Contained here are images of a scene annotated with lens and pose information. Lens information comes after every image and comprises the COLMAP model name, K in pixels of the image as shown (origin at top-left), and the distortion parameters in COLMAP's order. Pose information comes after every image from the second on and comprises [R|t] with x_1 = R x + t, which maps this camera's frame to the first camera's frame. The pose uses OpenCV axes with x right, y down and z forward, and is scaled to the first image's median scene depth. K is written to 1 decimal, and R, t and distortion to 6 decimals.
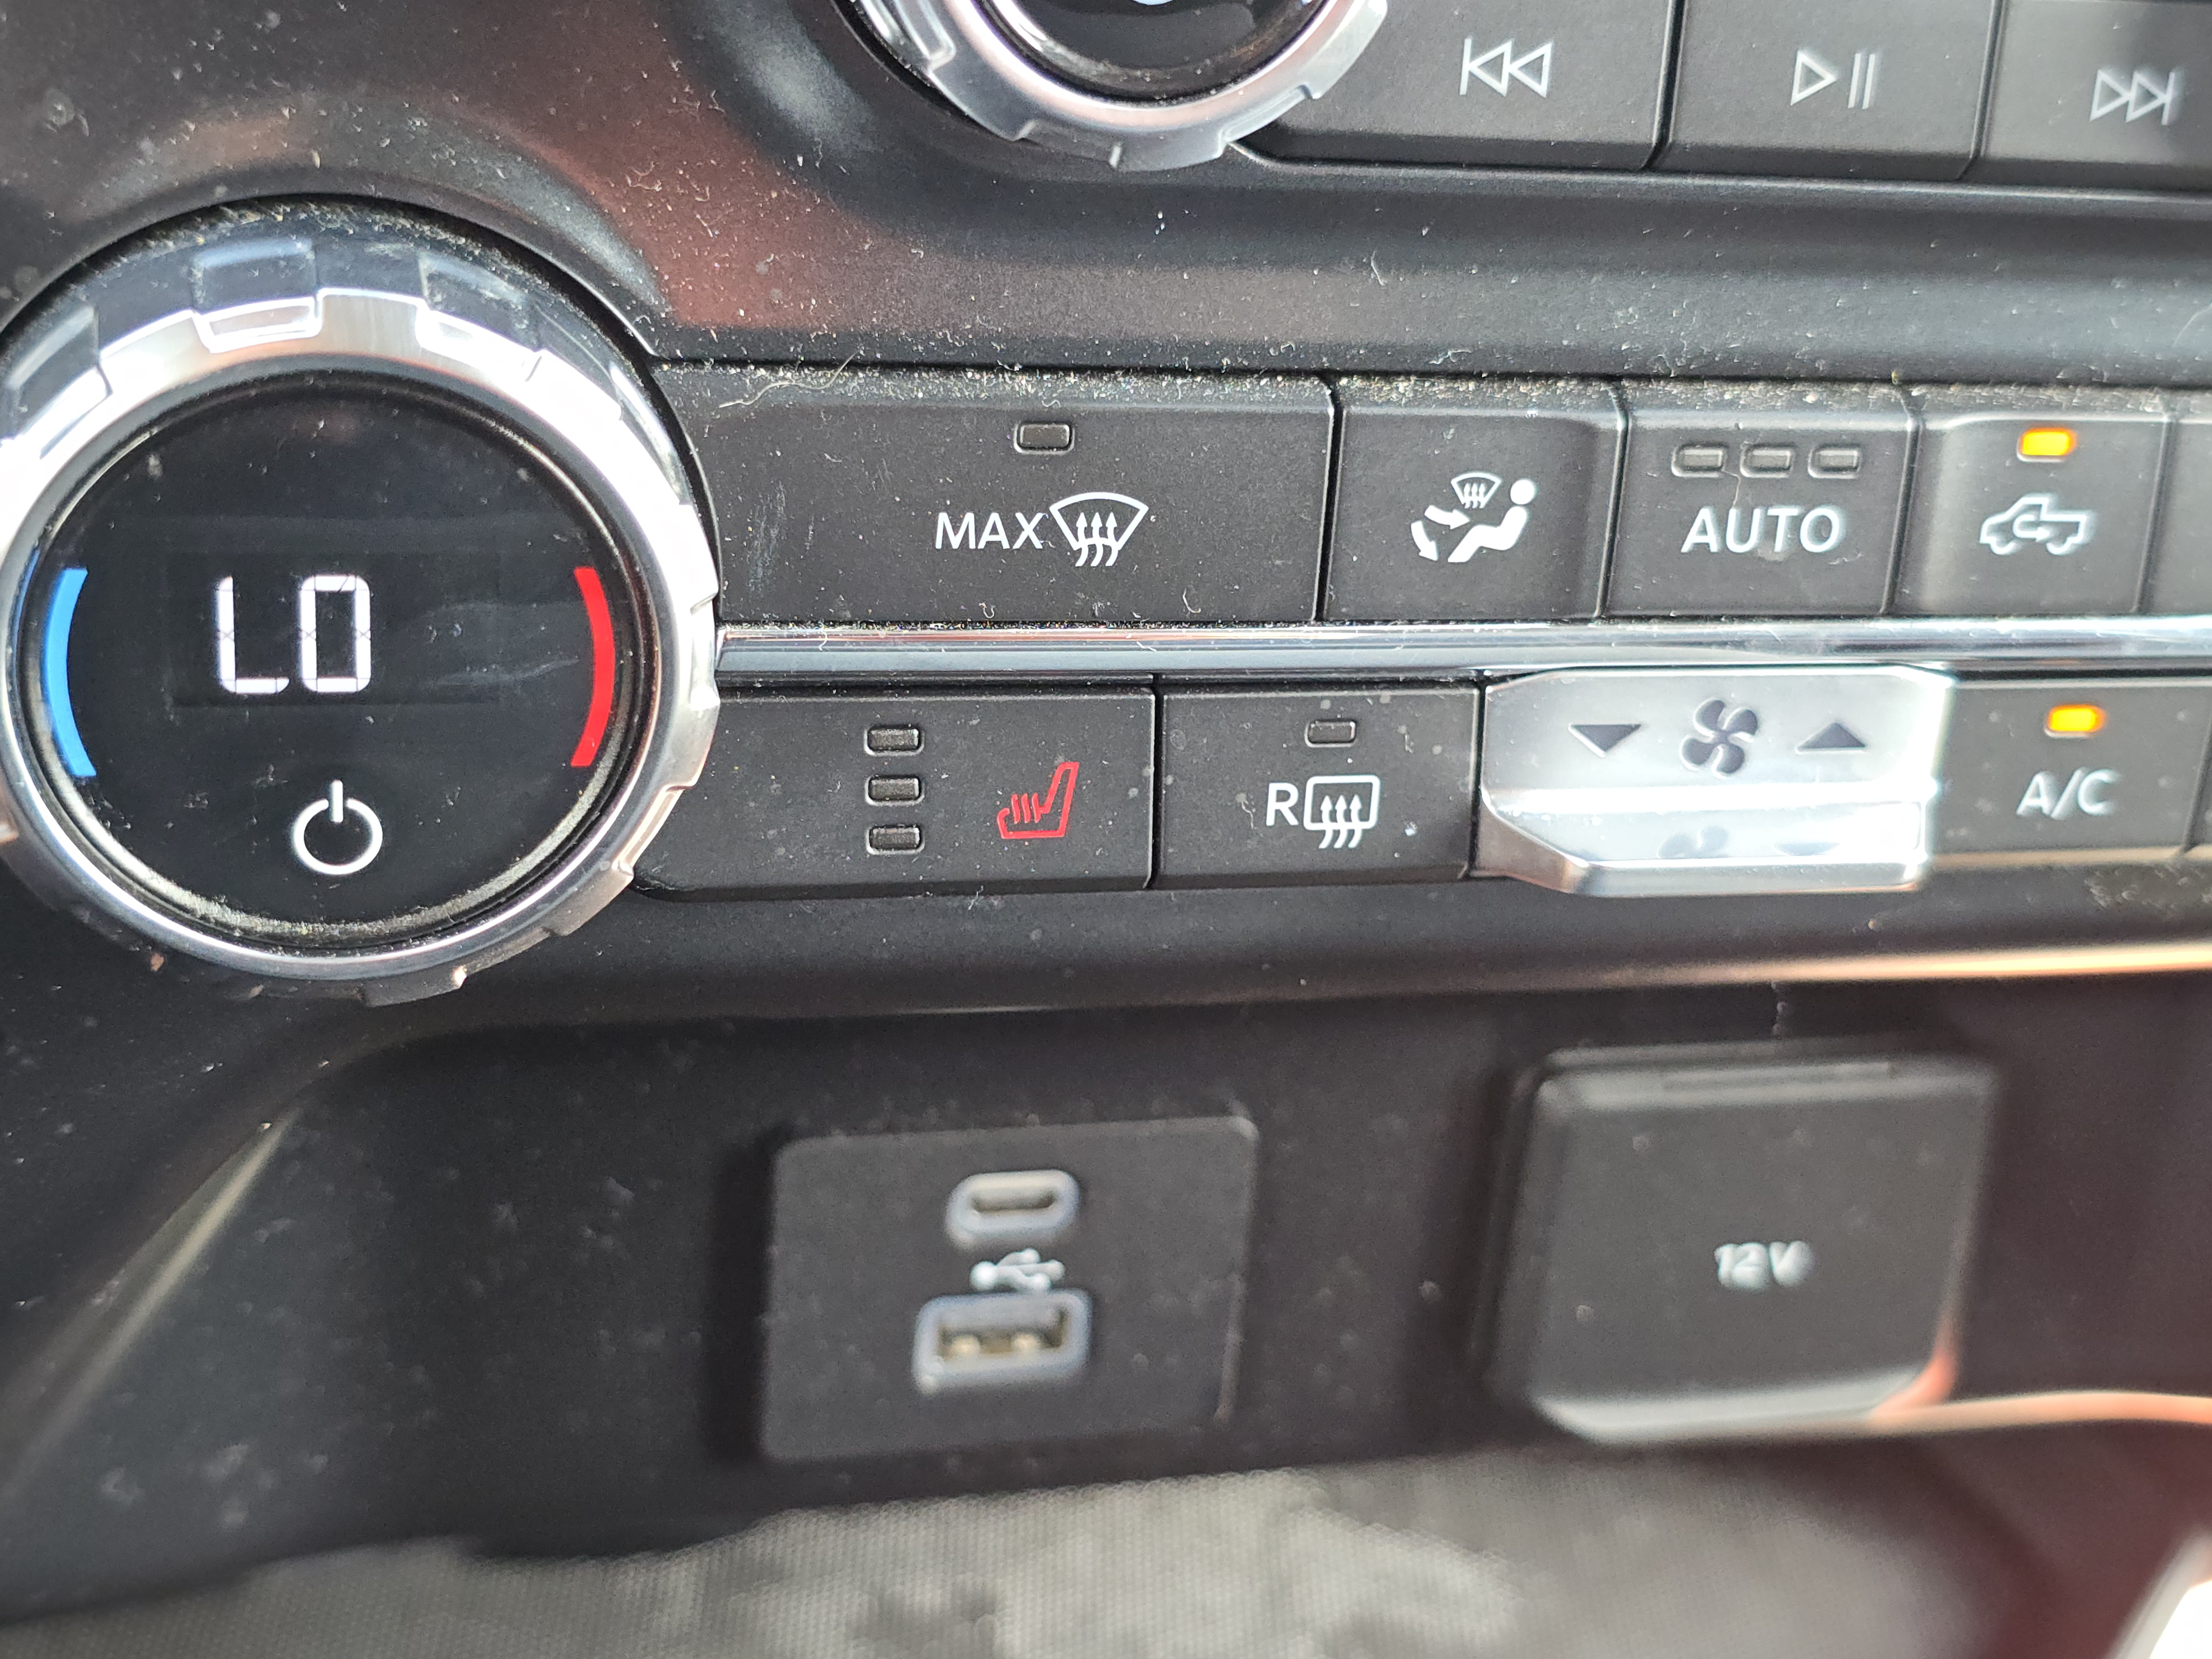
lens RADIAL K [[3104.7, 0, 1046.4], [0, 3104.7, 862.3], [0, 0, 1]] dist [0.043611, 0.000000]
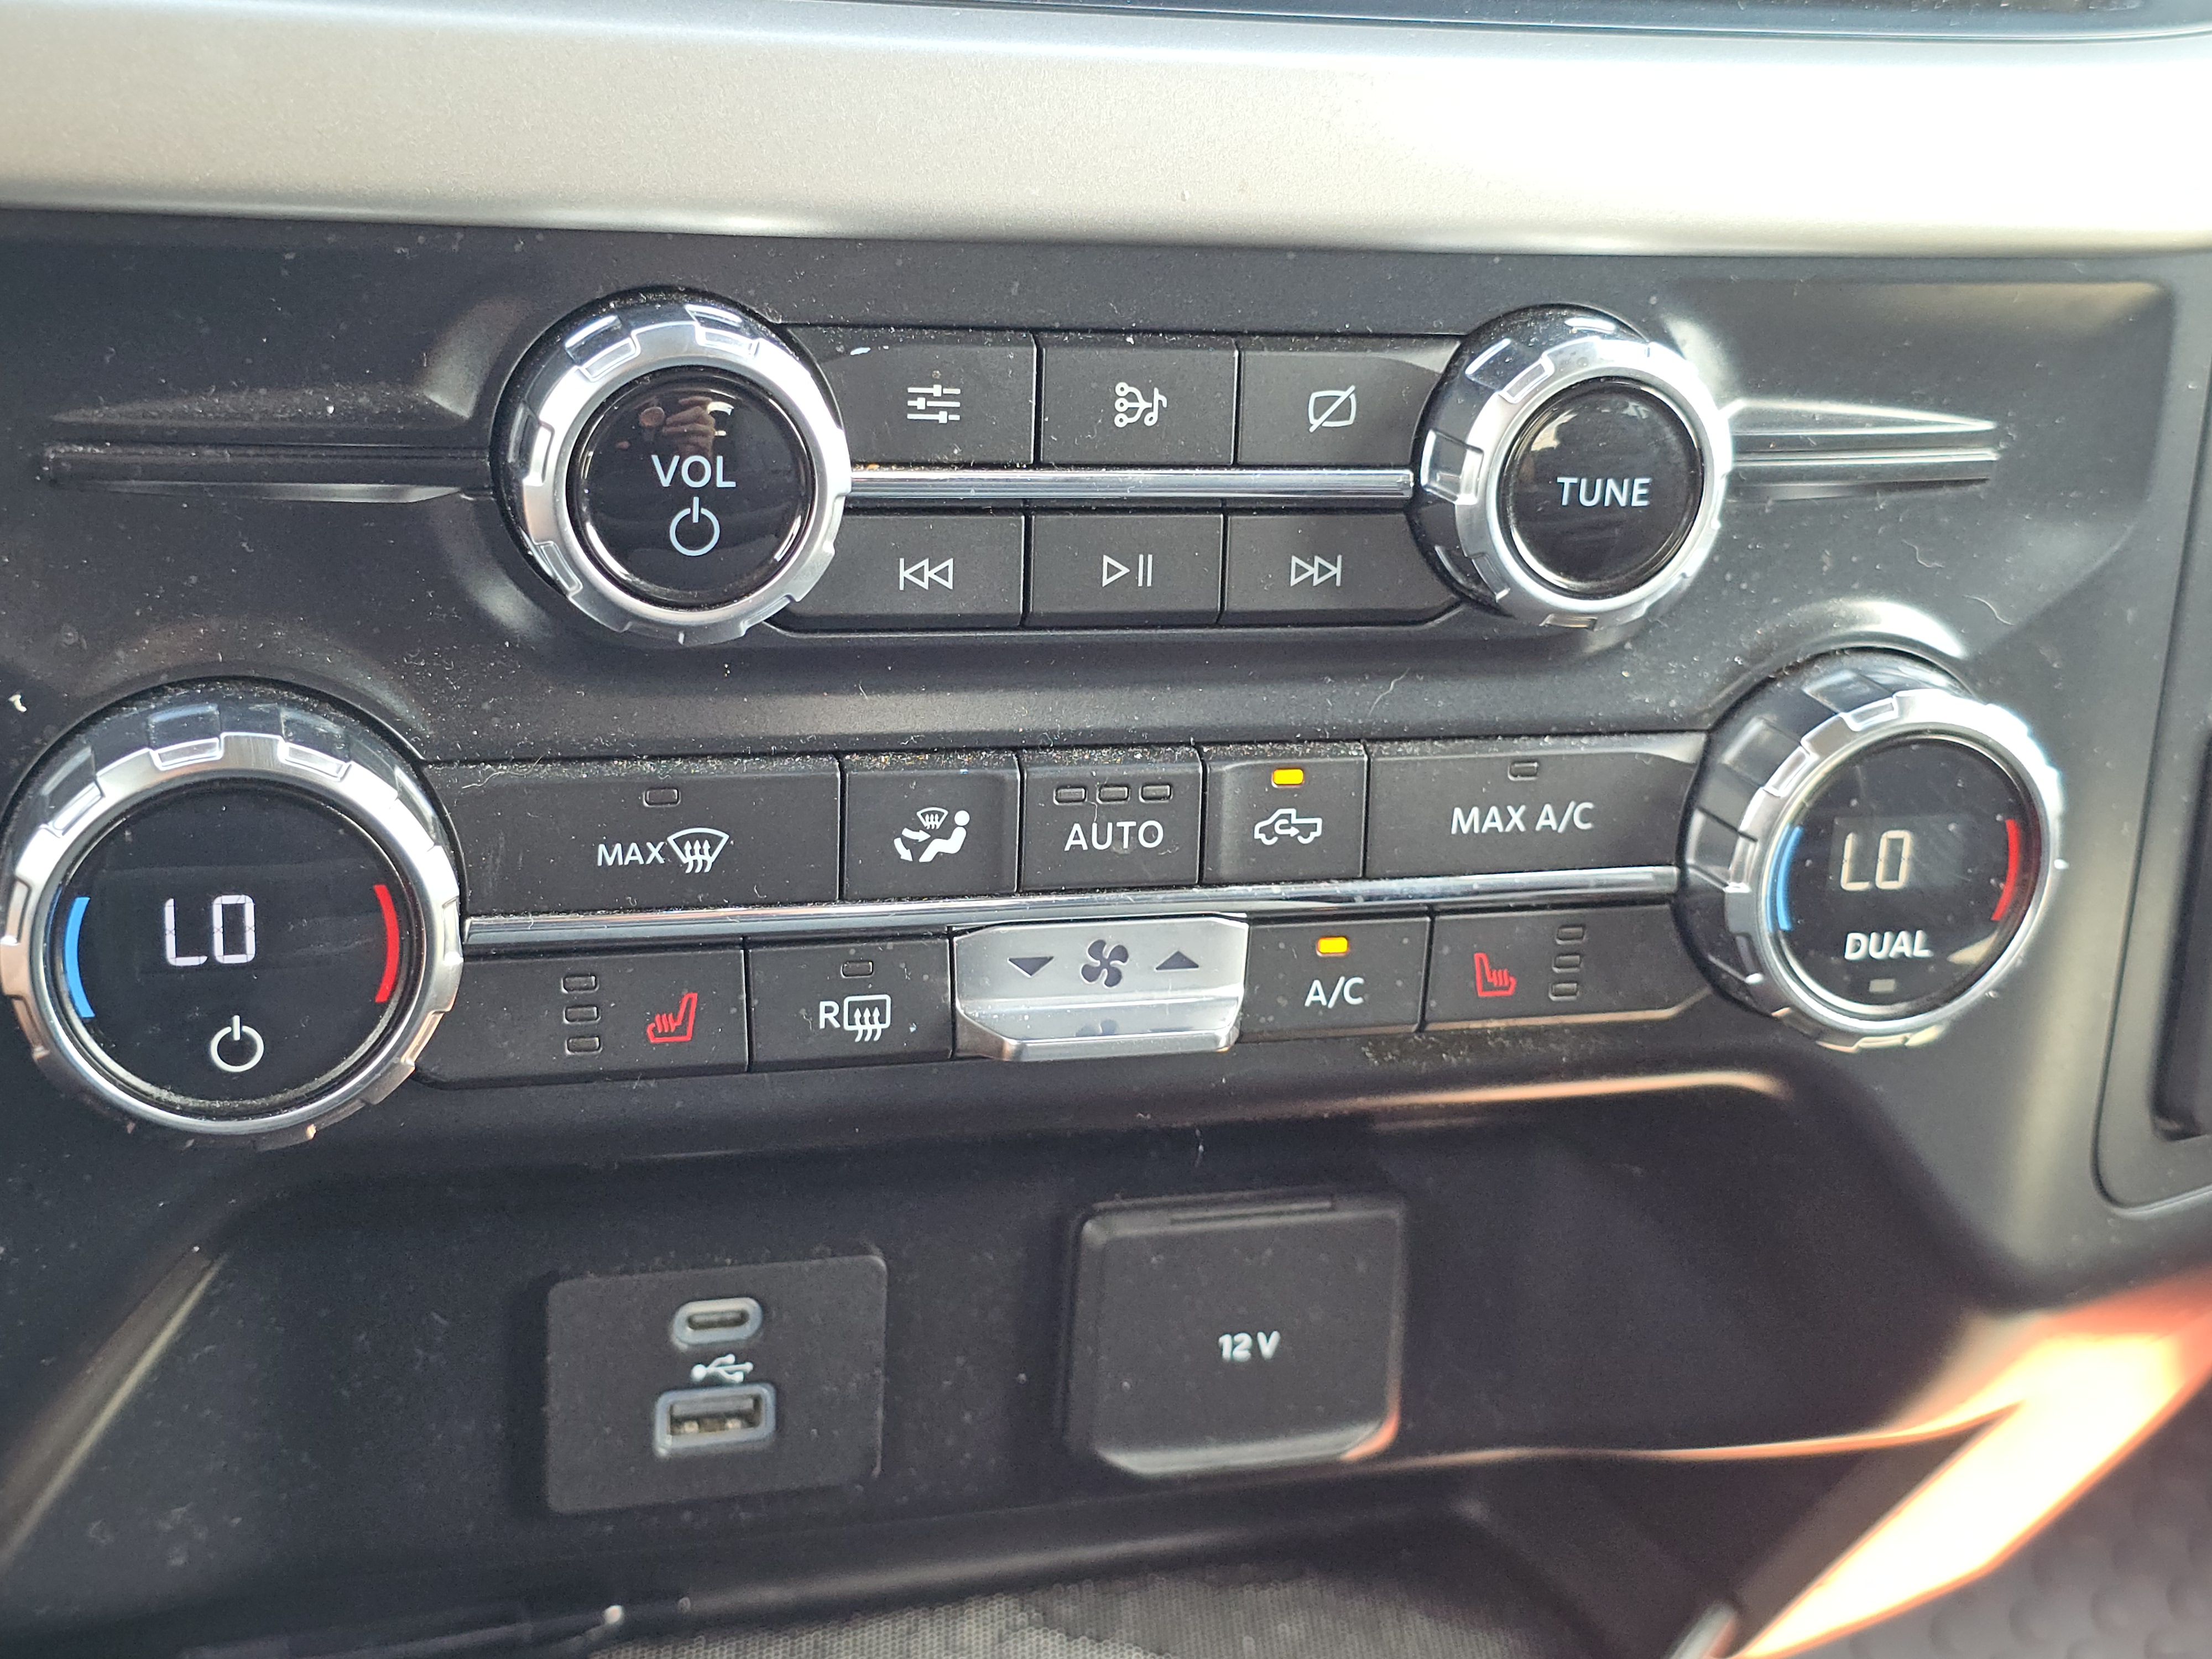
lens RADIAL K [[3104.7, 0, 1104.2], [0, 3104.7, 831.2], [0, 0, 1]] dist [0.043611, 0.000000]
pose [[0.998128, -0.041963, 0.044499, 0.154920], [0.047084, 0.991524, -0.121089, 0.091146], [-0.039041, 0.122957, 0.991644, -0.640513]]
